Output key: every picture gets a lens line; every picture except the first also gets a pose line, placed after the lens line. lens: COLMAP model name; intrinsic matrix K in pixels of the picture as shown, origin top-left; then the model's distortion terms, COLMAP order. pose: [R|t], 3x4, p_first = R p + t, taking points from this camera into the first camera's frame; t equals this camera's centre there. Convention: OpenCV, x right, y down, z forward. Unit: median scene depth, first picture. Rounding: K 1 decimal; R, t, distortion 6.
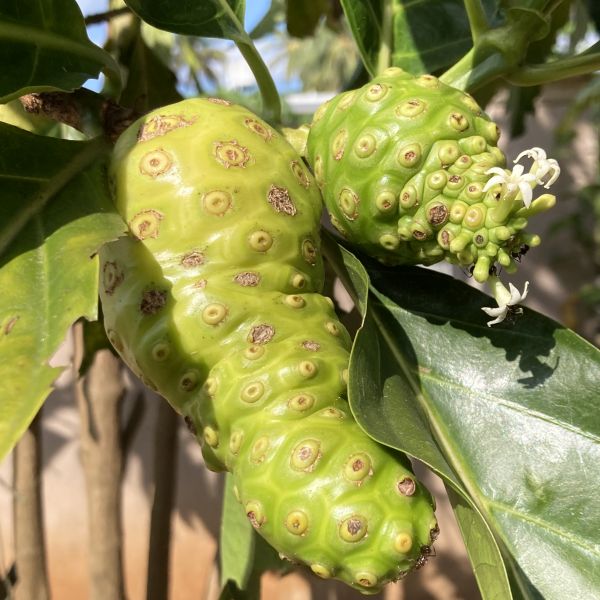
lens RADIAL K [[993.8, 0, 301.6], [0, 993.8, 351.6], [0, 0, 1]] dist [0.189911, -0.812541]
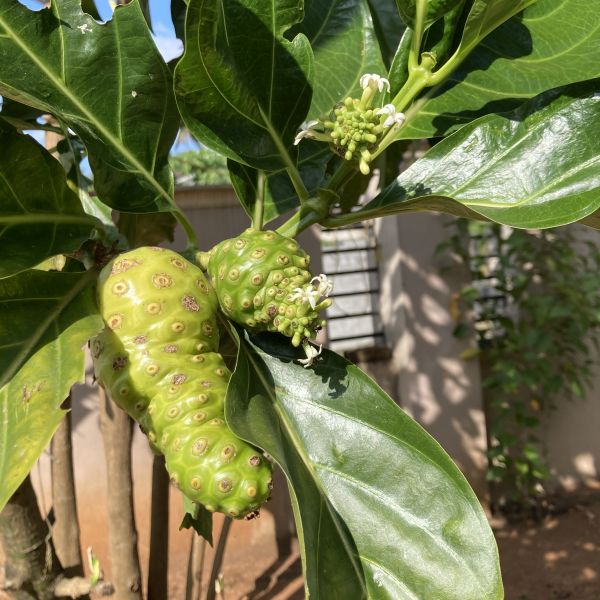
lens RADIAL K [[745.9, 0, 301.9], [0, 745.9, 272.6], [0, 0, 1]] dist [0.113744, -0.395956]
pose [[0.998507, -0.033847, 0.042884, 0.132199], [0.037230, 0.996040, -0.080730, -0.091817], [-0.039982, 0.082207, 0.995813, -0.401437]]
